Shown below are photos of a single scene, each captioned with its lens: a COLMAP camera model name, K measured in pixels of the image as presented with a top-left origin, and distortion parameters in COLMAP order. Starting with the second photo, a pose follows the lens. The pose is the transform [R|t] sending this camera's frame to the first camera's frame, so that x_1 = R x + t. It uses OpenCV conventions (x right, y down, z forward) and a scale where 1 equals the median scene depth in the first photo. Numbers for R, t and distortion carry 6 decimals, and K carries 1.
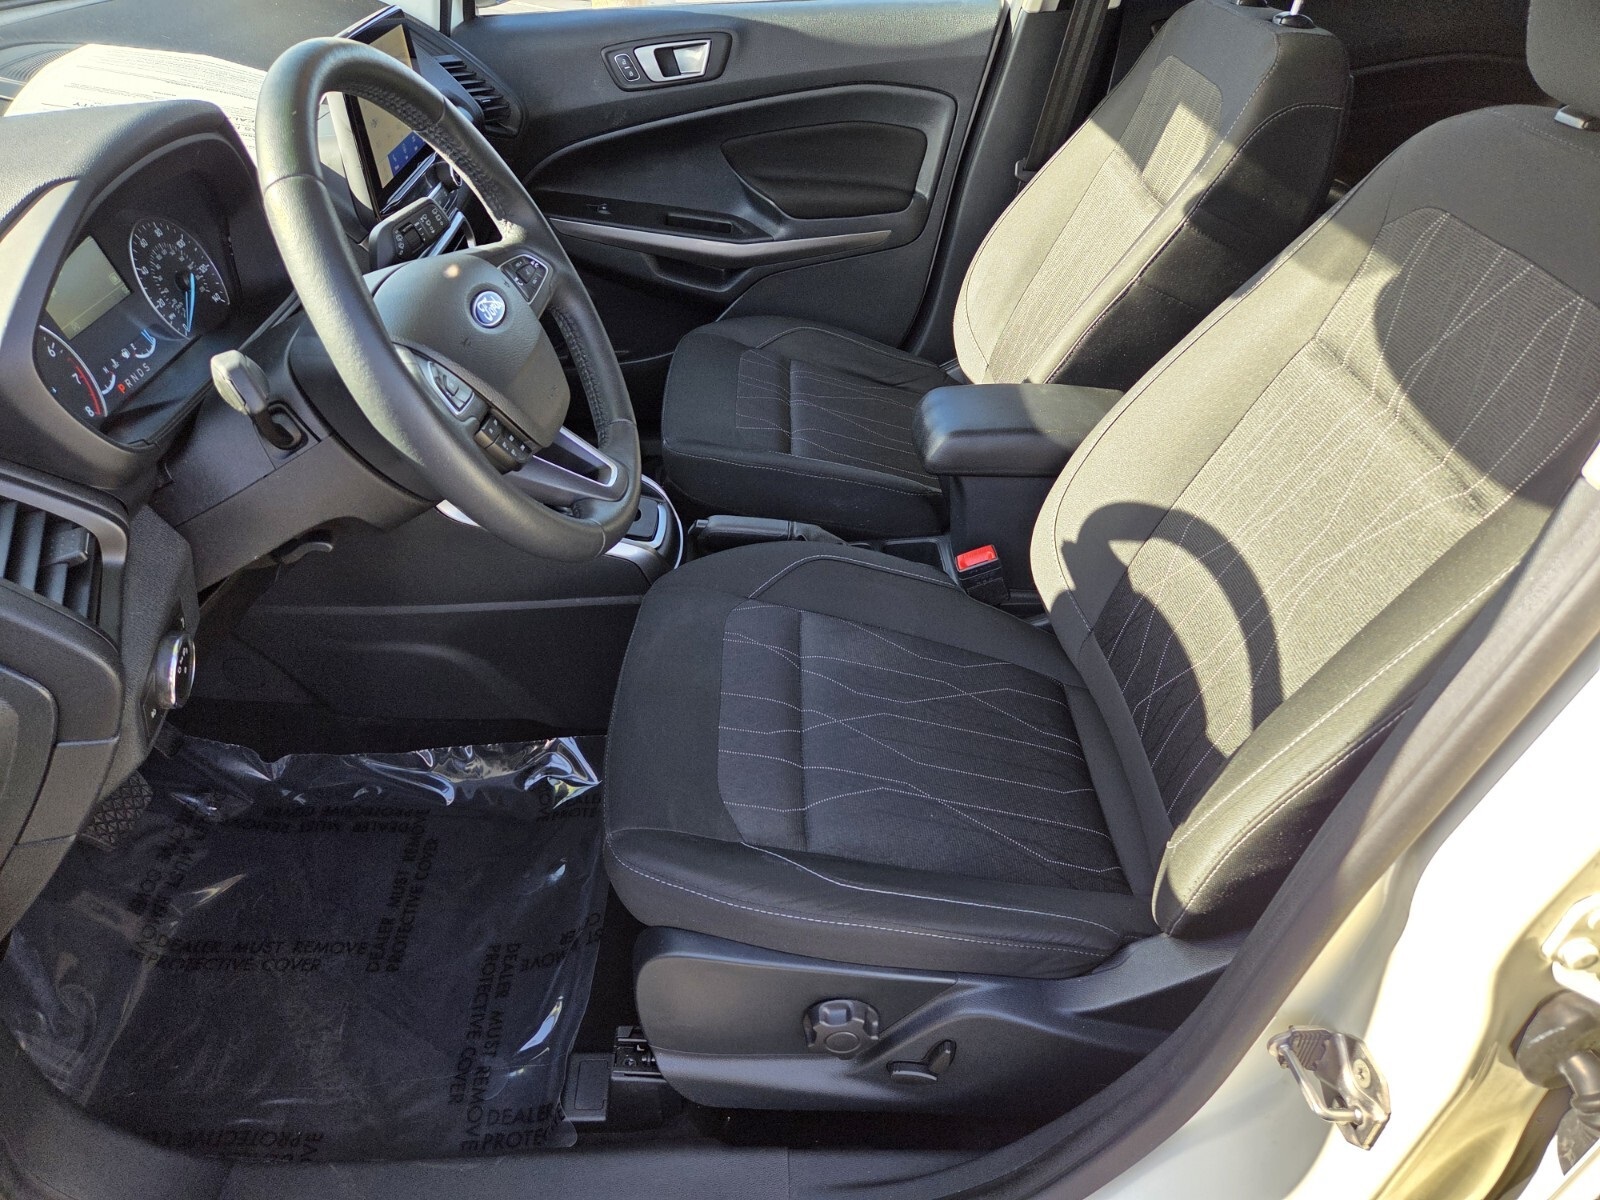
lens RADIAL K [[1083.0, 0, 790.5], [0, 1083.0, 587.3], [0, 0, 1]] dist [0.050159, -0.034273]
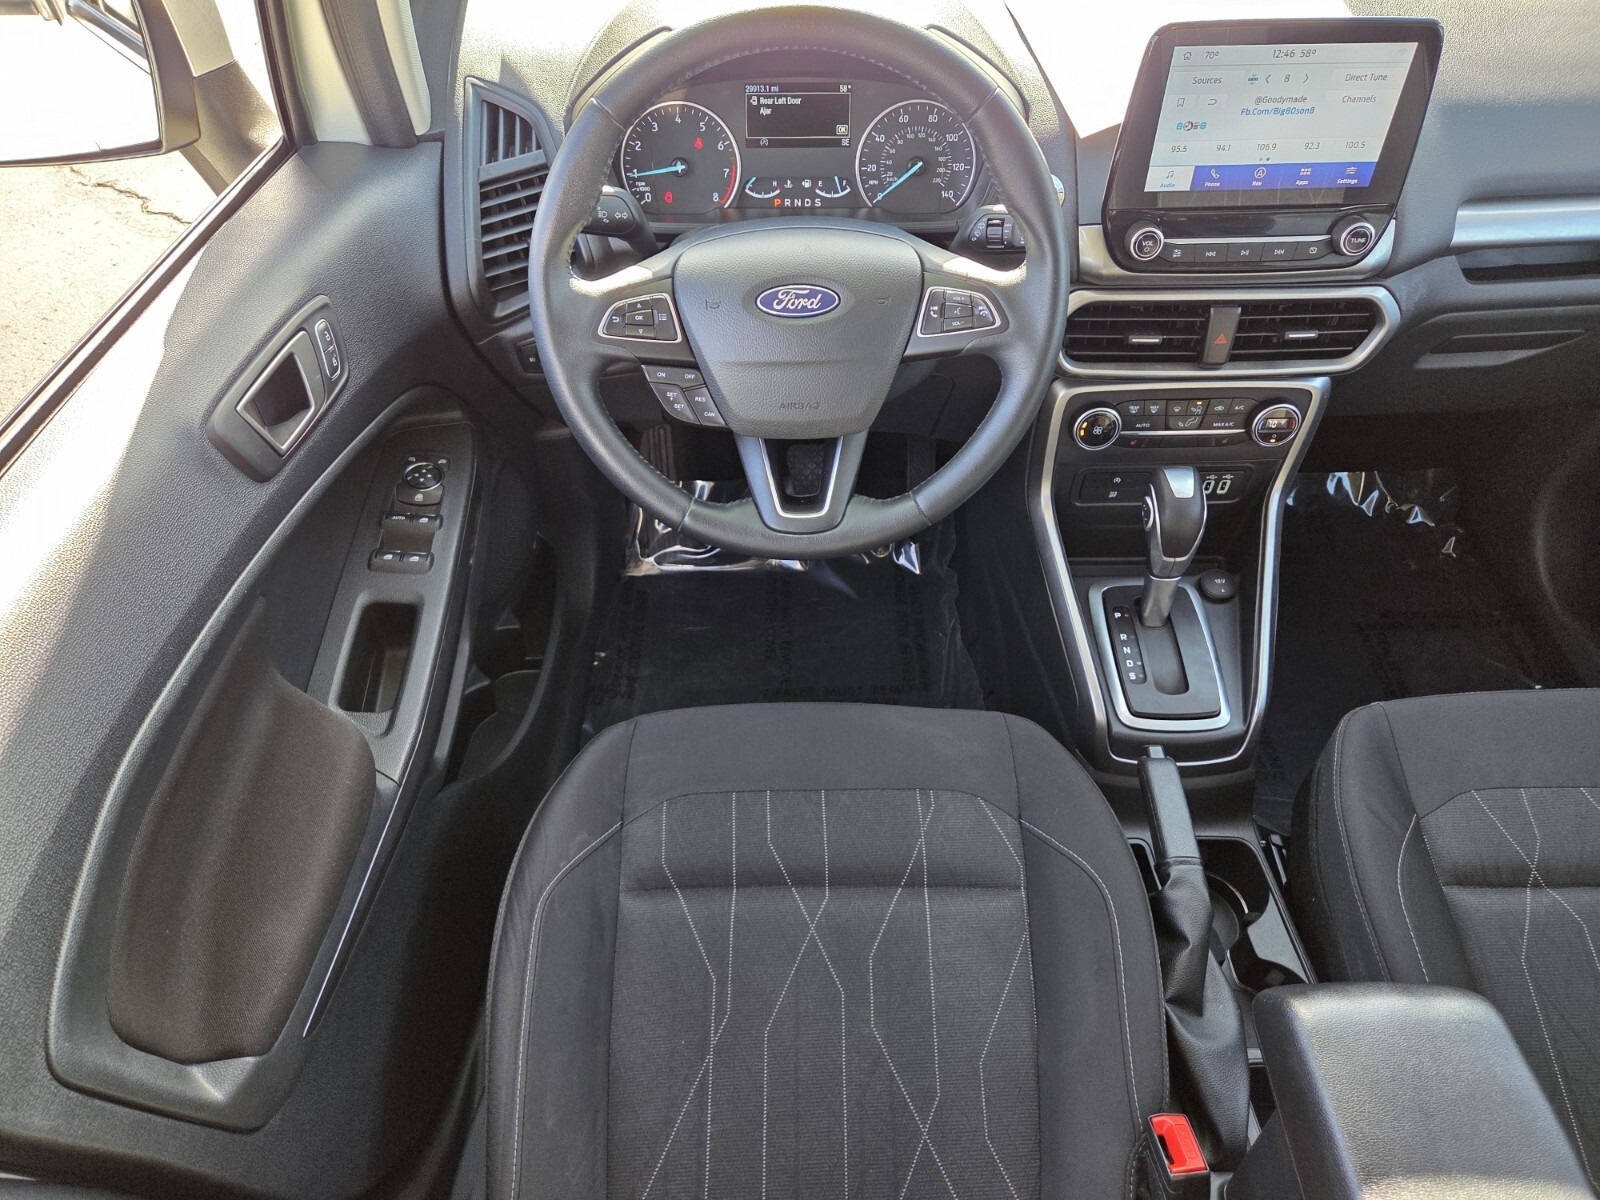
lens RADIAL K [[1083.0, 0, 793.6], [0, 1083.0, 592.7], [0, 0, 1]] dist [0.050159, -0.034273]
pose [[-0.015609, 0.704240, -0.709790, 0.533031], [-0.576038, 0.573901, 0.582081, -0.591657], [0.817274, 0.417952, 0.396711, 0.628616]]
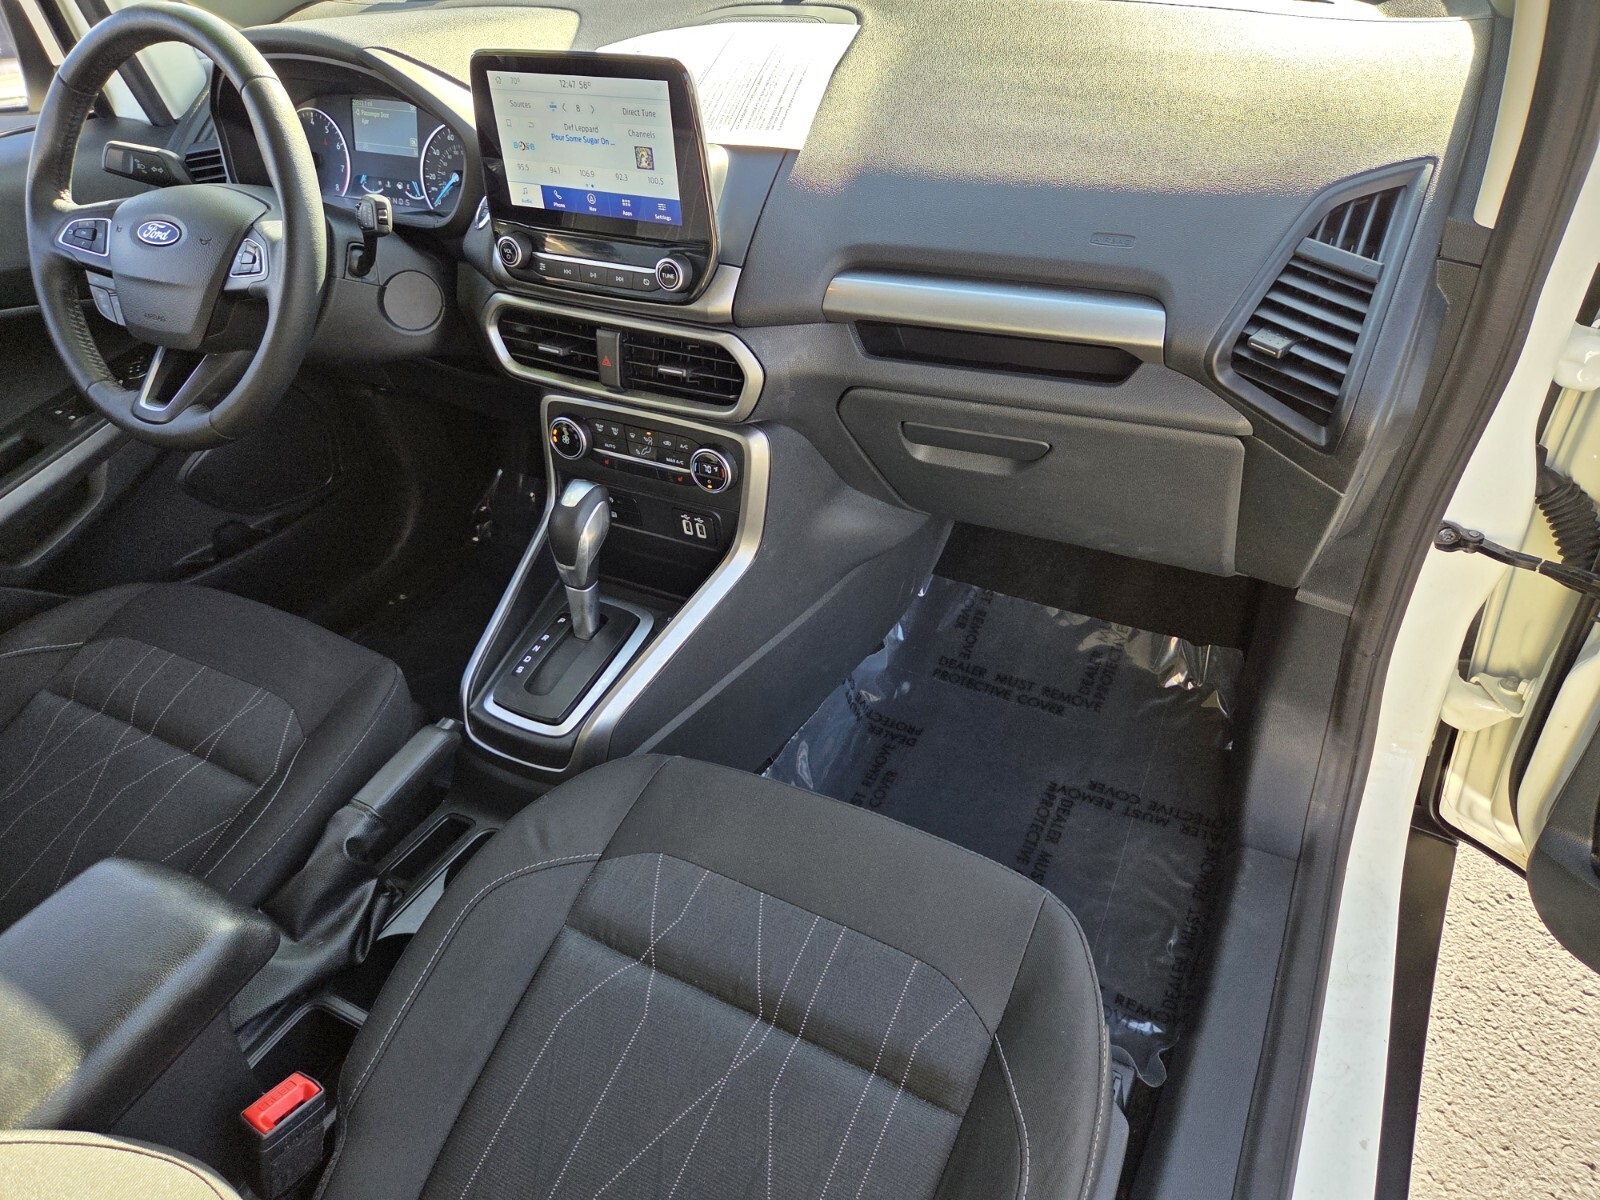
lens RADIAL K [[1031.1, 0, 807.8], [0, 1031.1, 610.8], [0, 0, 1]] dist [-0.004657, -0.006176]
pose [[-0.470873, 0.572971, -0.670808, 0.349601], [-0.474966, 0.476119, 0.740079, -1.103975], [0.743428, 0.667094, 0.047950, 1.556524]]
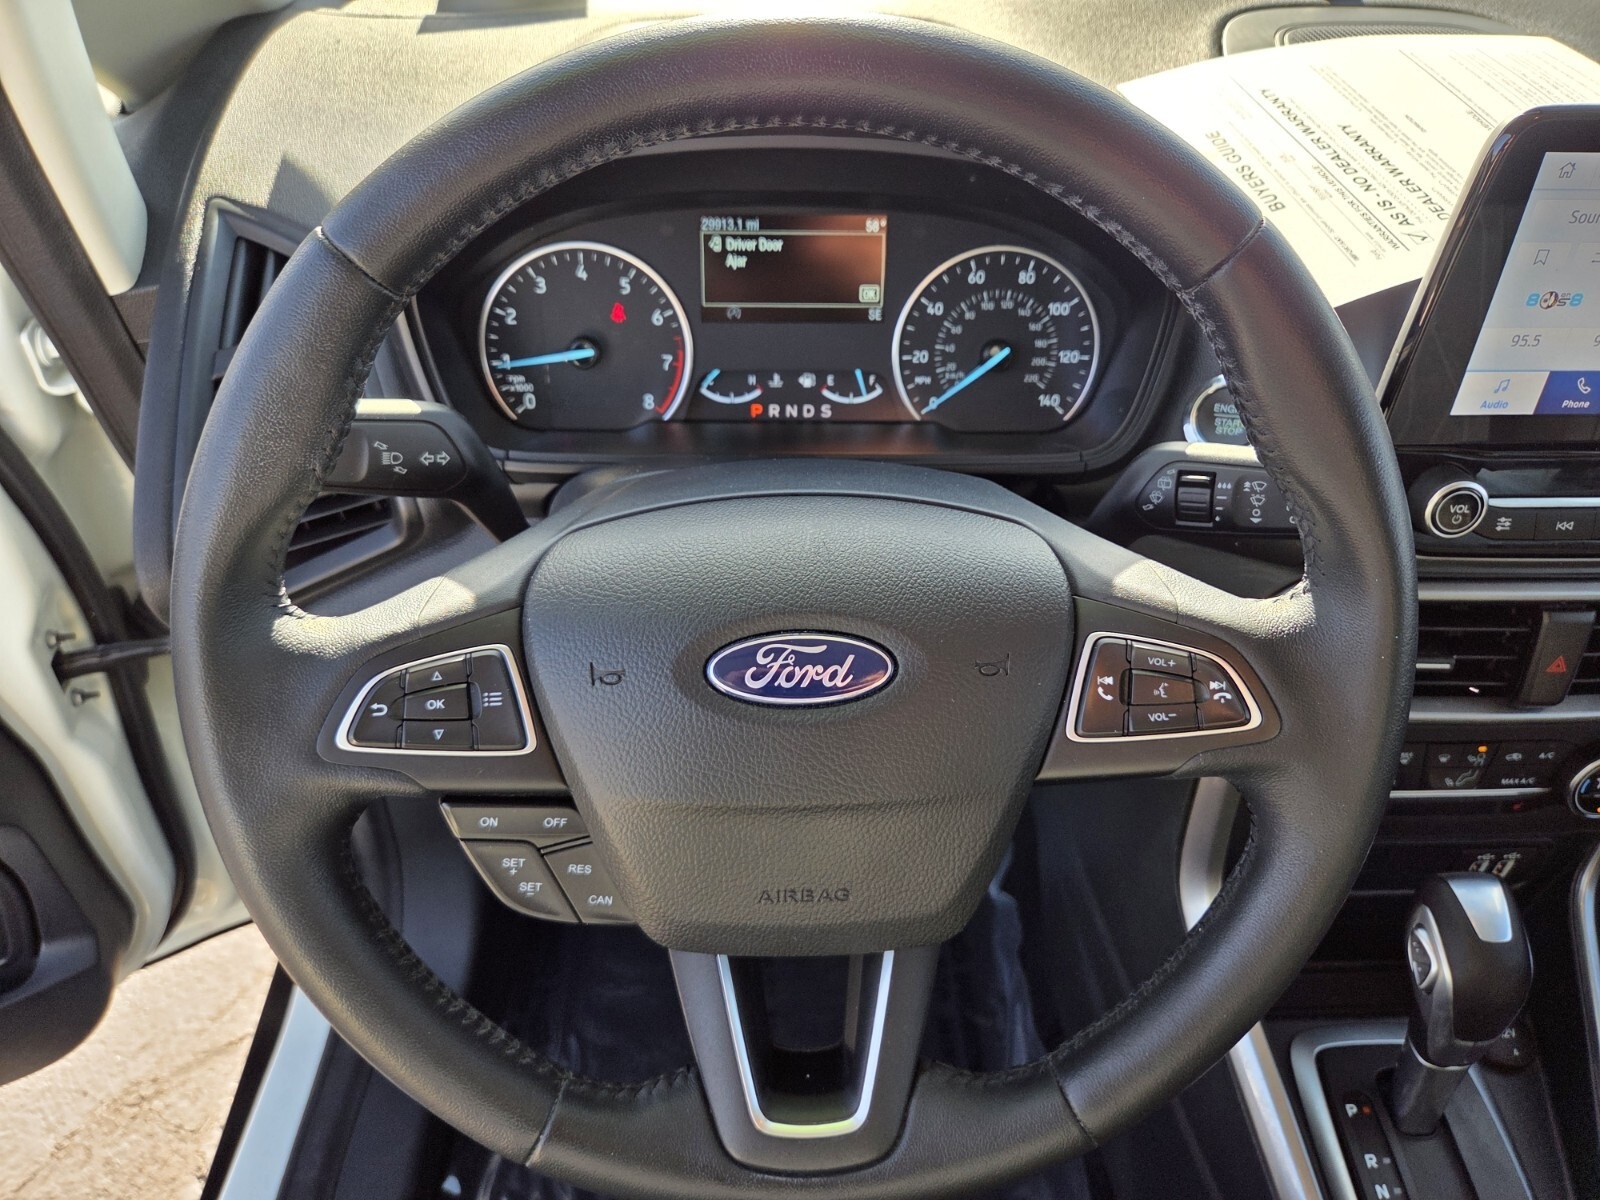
lens RADIAL K [[1083.0, 0, 809.3], [0, 1083.0, 585.1], [0, 0, 1]] dist [0.050159, -0.034273]
pose [[0.008589, 0.605968, -0.795442, 0.038165], [-0.595193, 0.642312, 0.482887, -0.426296], [0.803537, 0.469294, 0.366185, 0.727698]]
